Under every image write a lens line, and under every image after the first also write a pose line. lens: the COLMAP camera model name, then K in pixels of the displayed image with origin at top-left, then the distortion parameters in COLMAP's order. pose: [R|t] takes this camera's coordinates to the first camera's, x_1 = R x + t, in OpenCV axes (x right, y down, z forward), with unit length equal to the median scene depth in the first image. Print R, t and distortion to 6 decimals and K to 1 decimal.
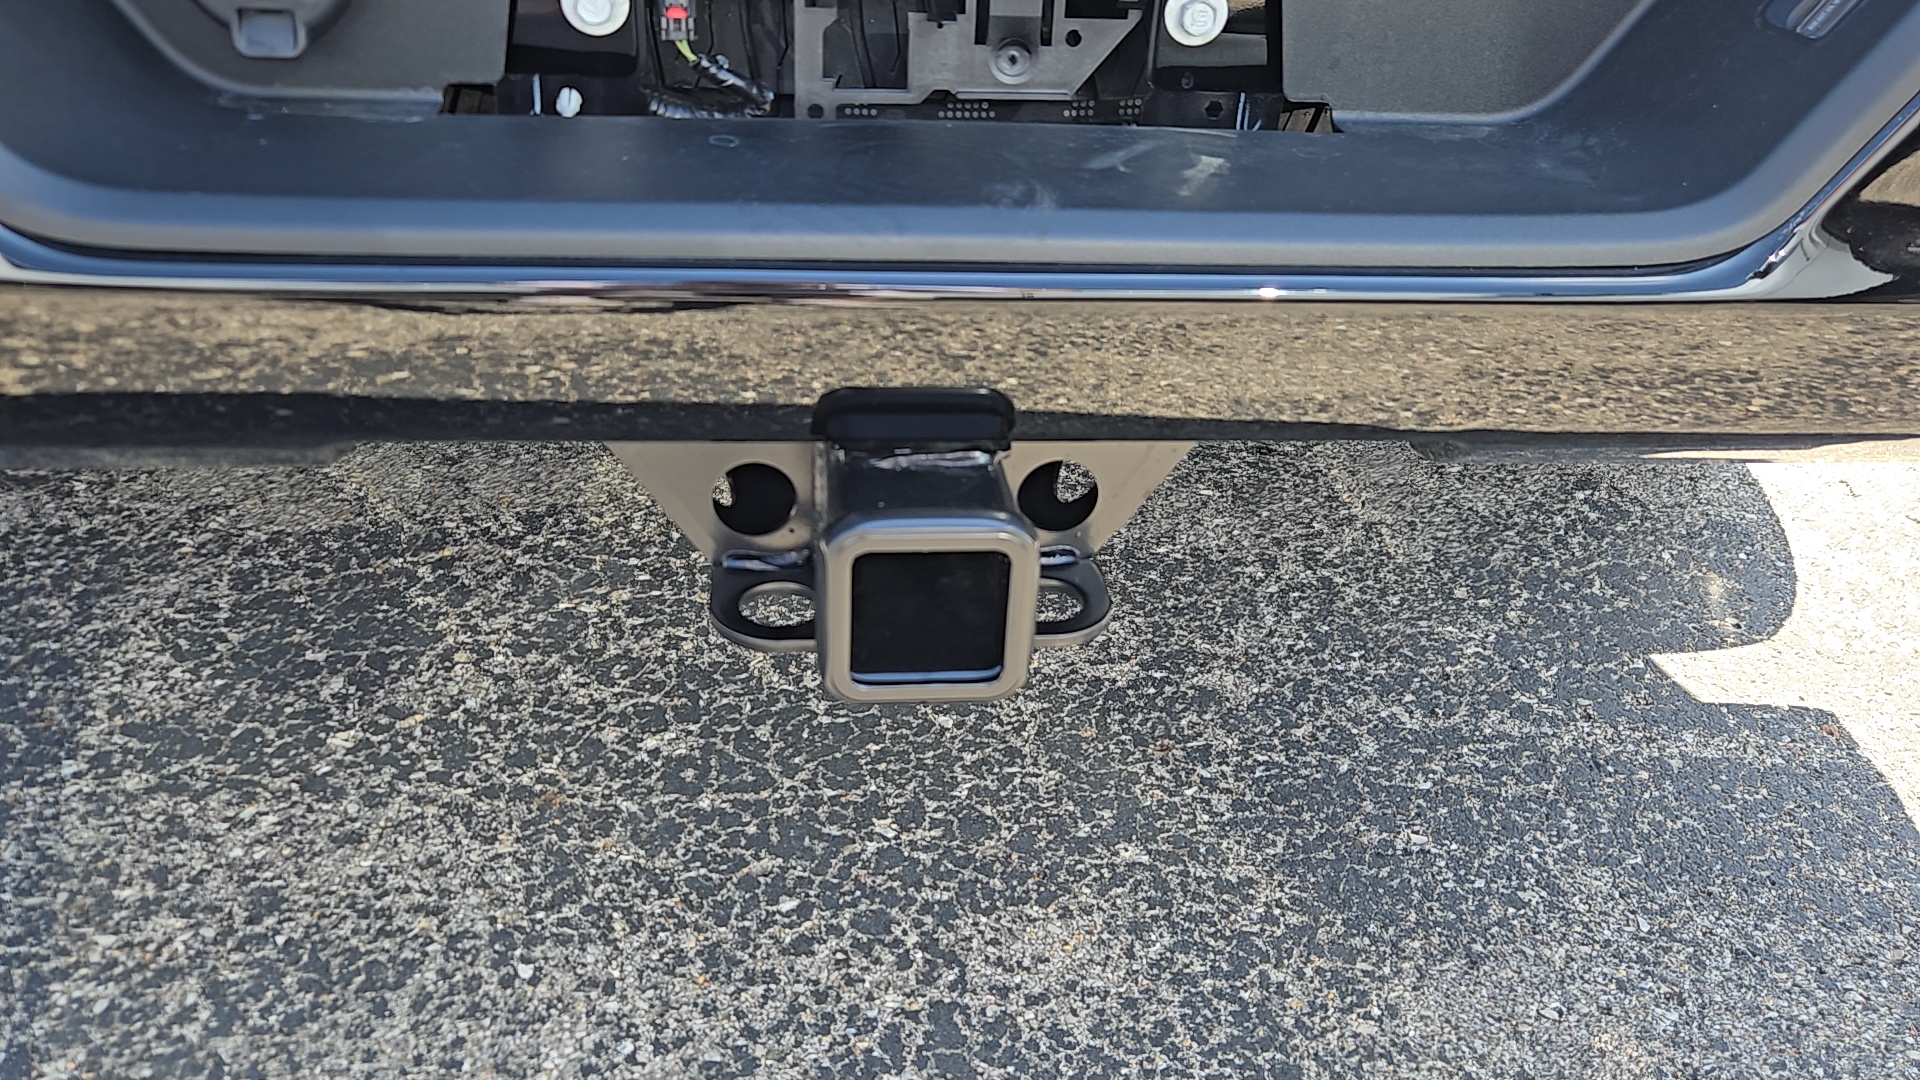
lens RADIAL K [[1595.0, 0, 957.5], [0, 1595.0, 532.3], [0, 0, 1]] dist [0.012965, -0.009610]
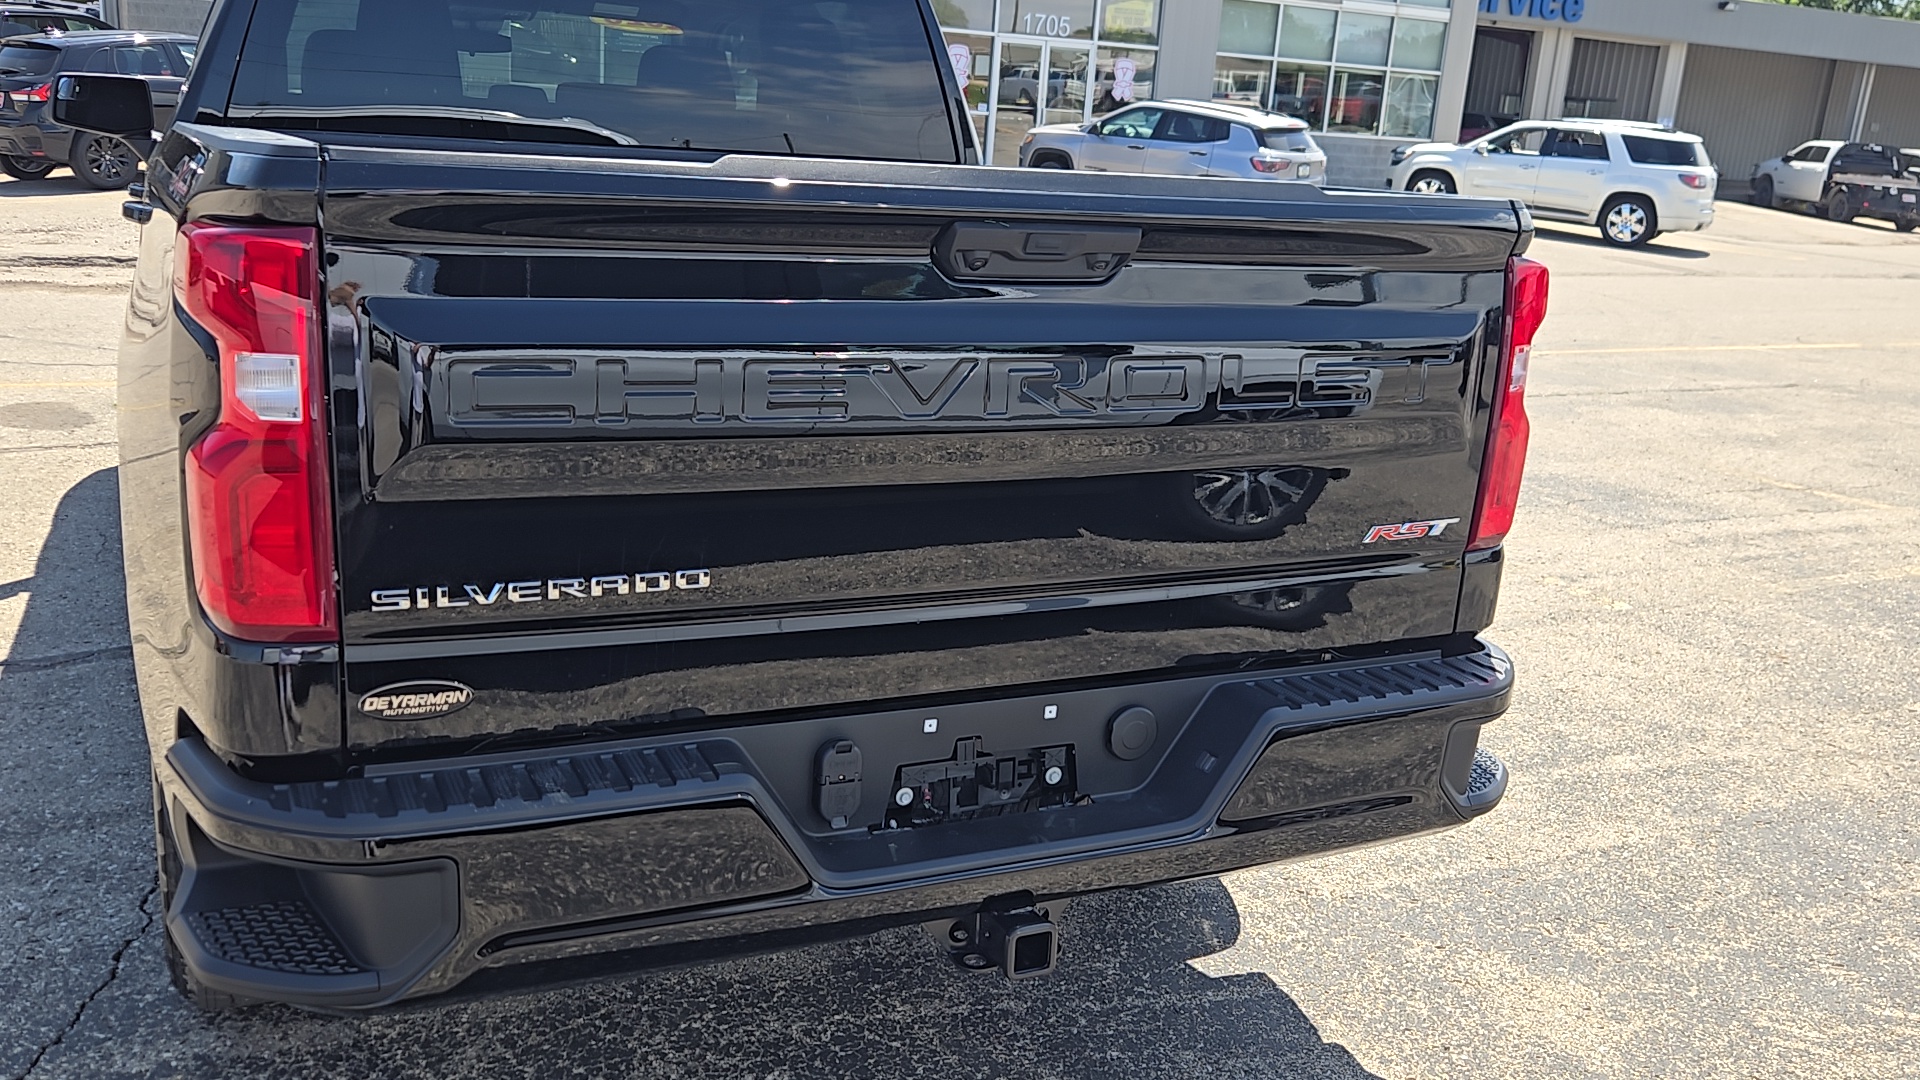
lens RADIAL K [[1595.0, 0, 957.5], [0, 1595.0, 532.3], [0, 0, 1]] dist [0.012965, -0.009610]
pose [[0.941340, -0.074611, 0.329109, -0.556592], [0.160436, 0.956933, -0.241948, -0.005565], [-0.296883, 0.280556, 0.912770, -1.104888]]
